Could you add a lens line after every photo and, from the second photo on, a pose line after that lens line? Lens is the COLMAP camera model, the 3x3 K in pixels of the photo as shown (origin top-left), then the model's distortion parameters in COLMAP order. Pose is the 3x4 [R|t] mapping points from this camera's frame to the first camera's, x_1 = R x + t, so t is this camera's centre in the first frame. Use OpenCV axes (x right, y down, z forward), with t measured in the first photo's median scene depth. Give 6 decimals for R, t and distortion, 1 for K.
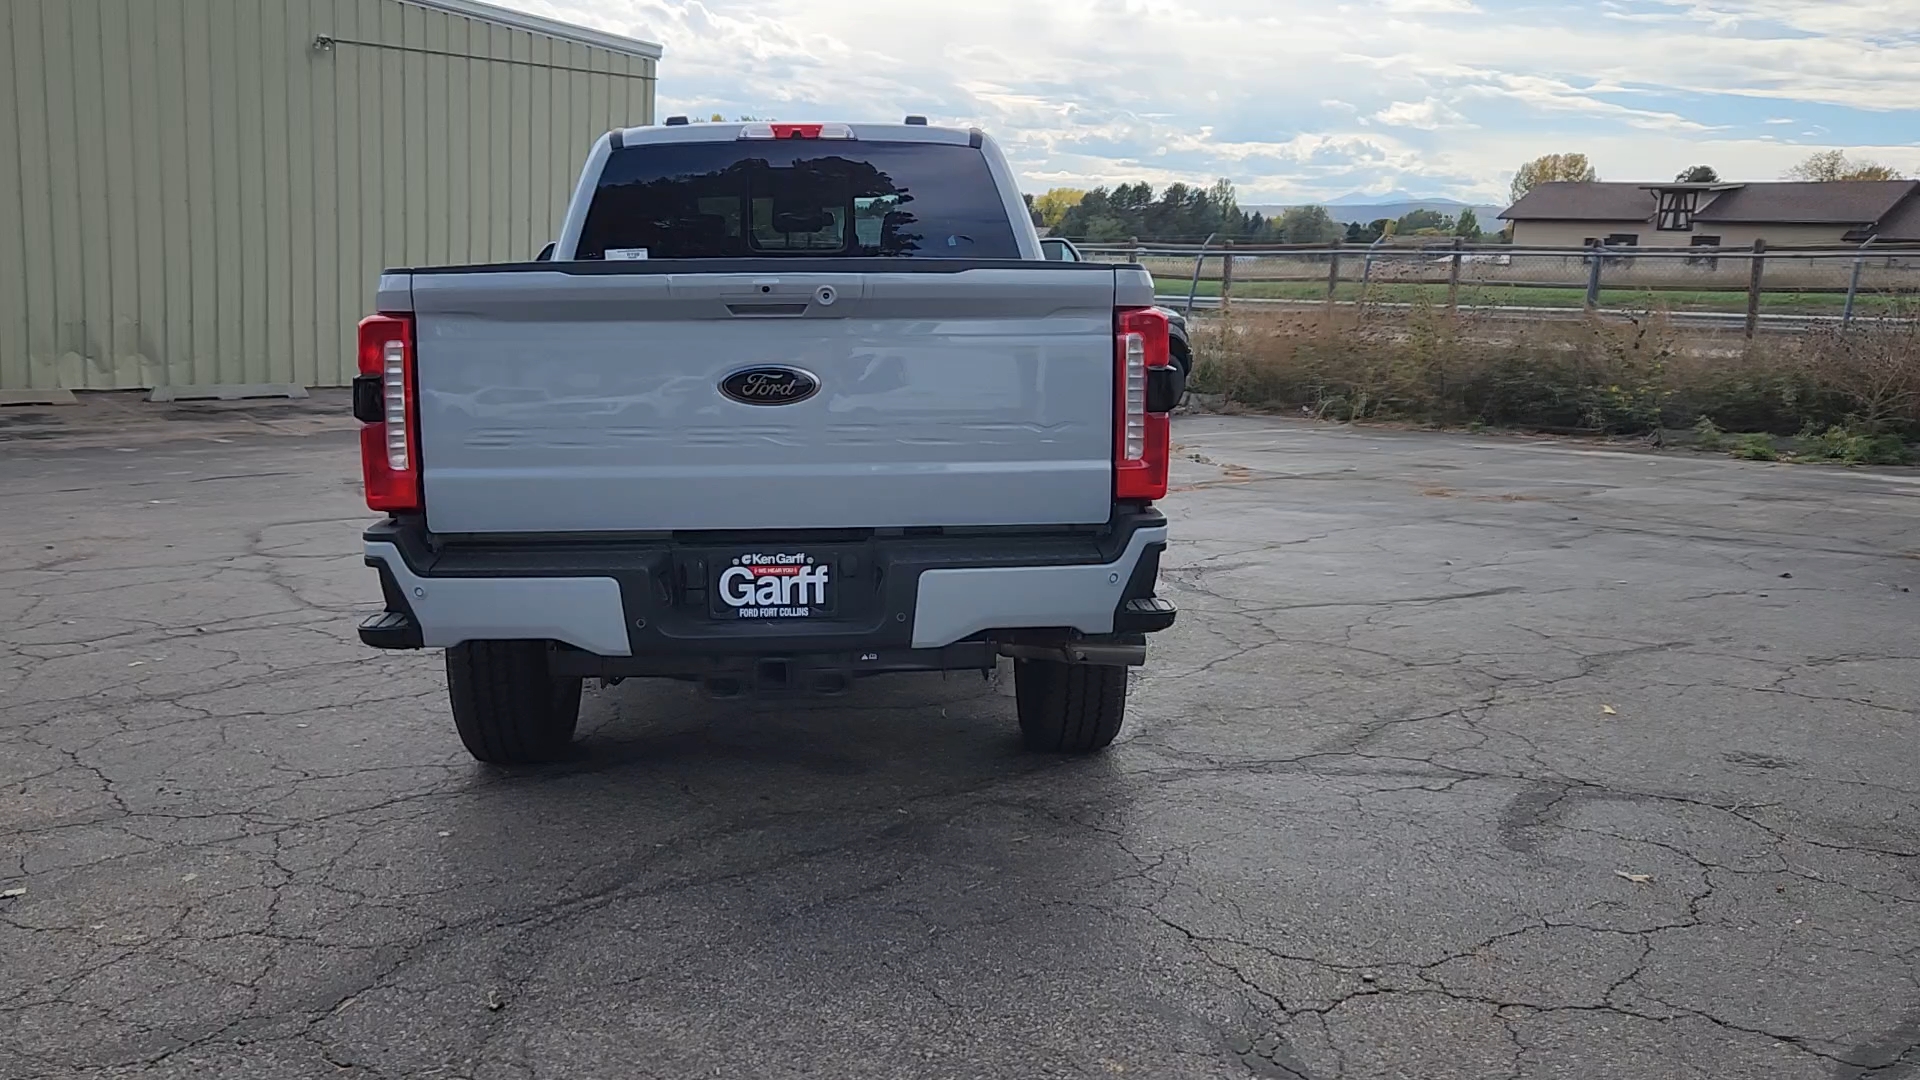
lens RADIAL K [[1638.7, 0, 936.6], [0, 1638.7, 539.4], [0, 0, 1]] dist [0.015323, 0.008491]
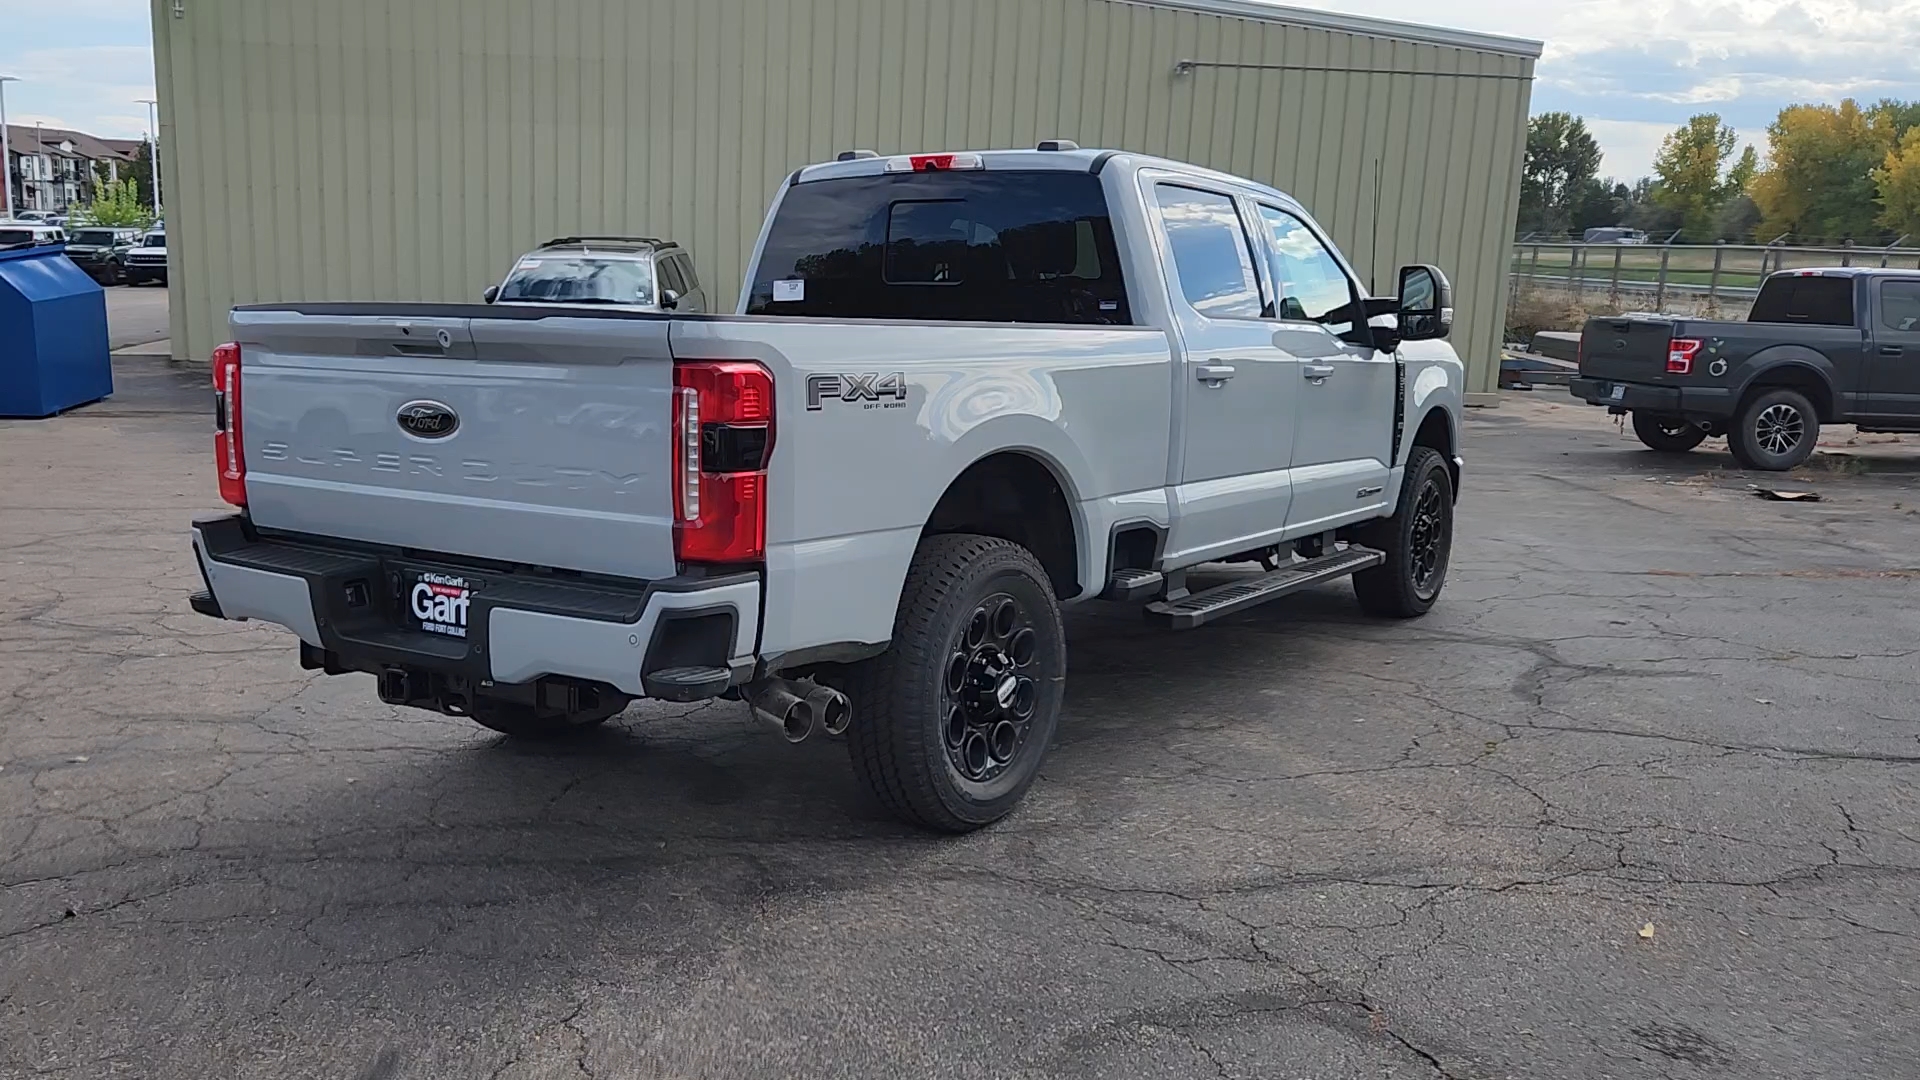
lens RADIAL K [[1638.7, 0, 936.6], [0, 1638.7, 539.4], [0, 0, 1]] dist [0.015323, 0.008491]
pose [[0.803973, 0.101206, -0.585990, 0.787919], [-0.102638, 0.994239, 0.030896, -0.080824], [0.585741, 0.035305, 0.809729, 0.313782]]
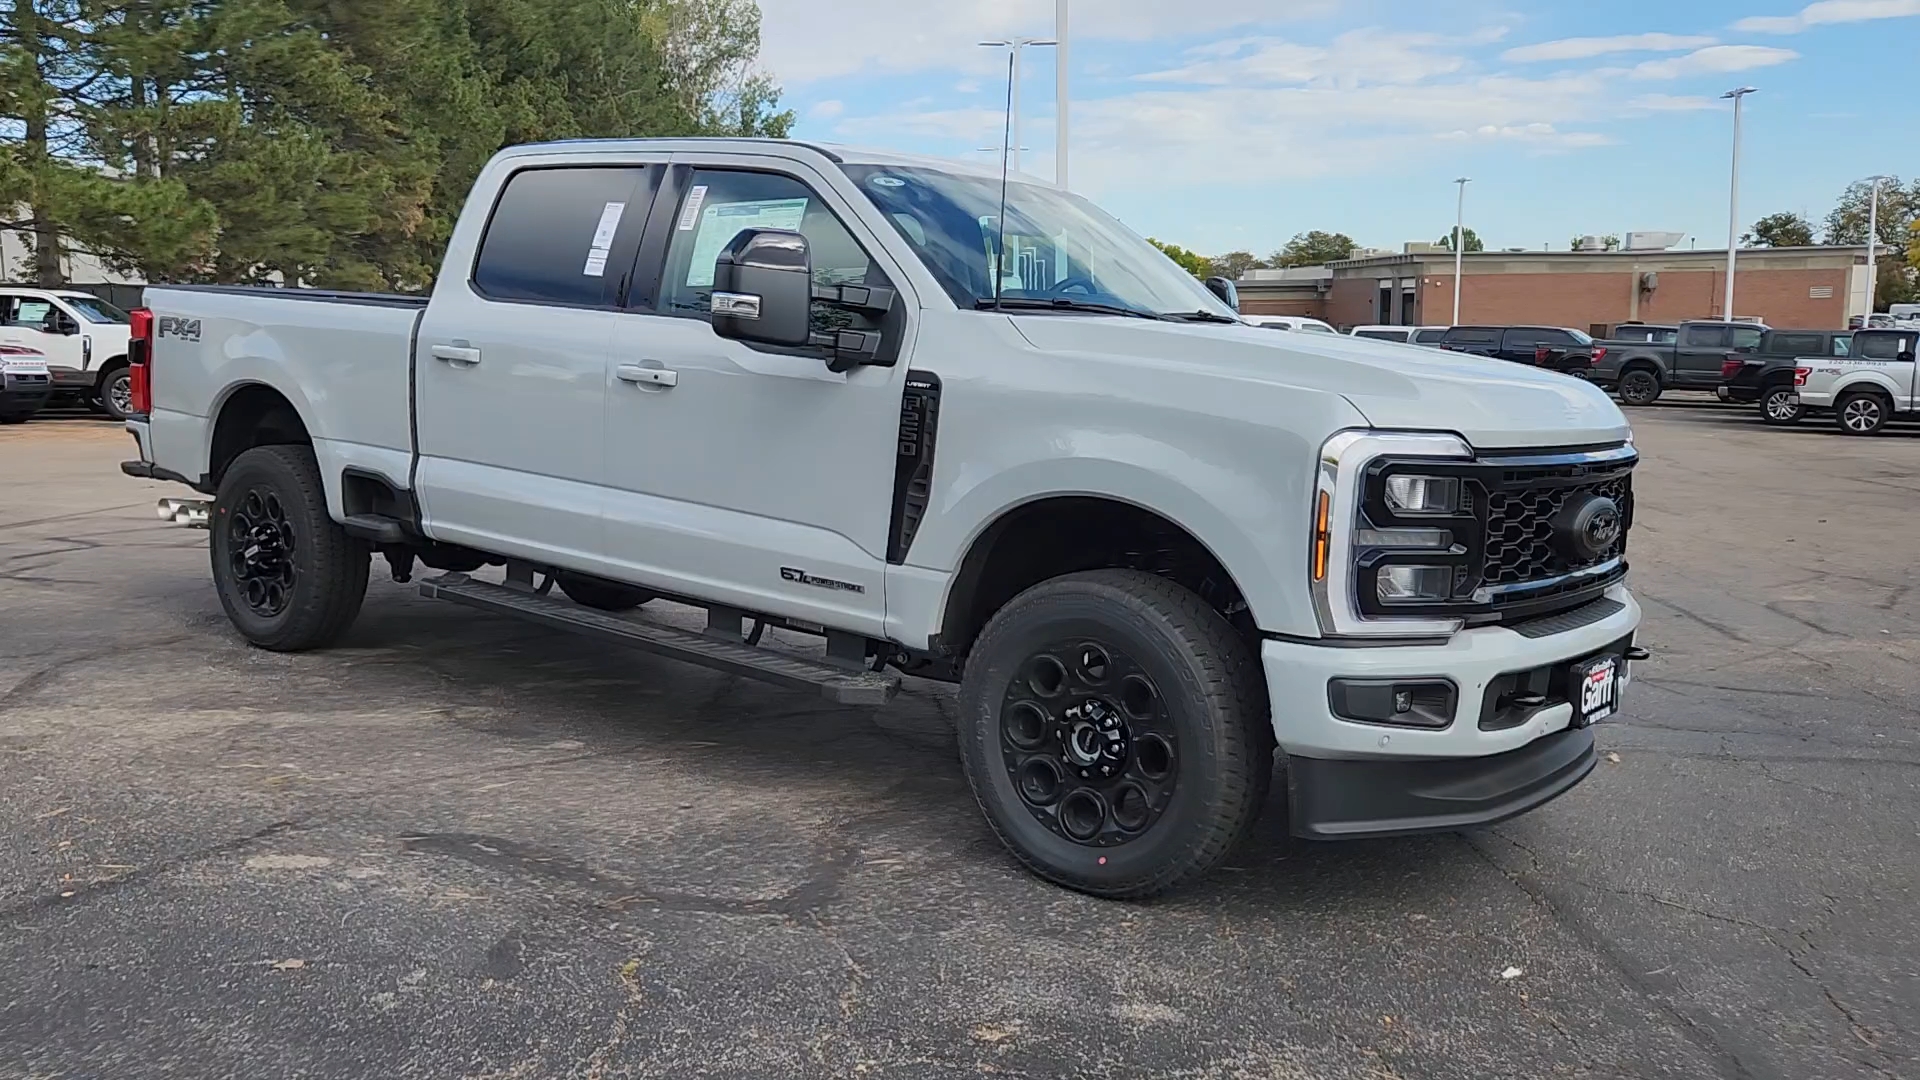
lens RADIAL K [[1638.7, 0, 936.6], [0, 1638.7, 539.4], [0, 0, 1]] dist [0.015323, 0.008491]
pose [[-0.669158, 0.070485, -0.739770, 0.924264], [-0.146875, 0.963309, 0.224639, -0.436876], [0.728461, 0.258973, -0.634253, 2.891690]]
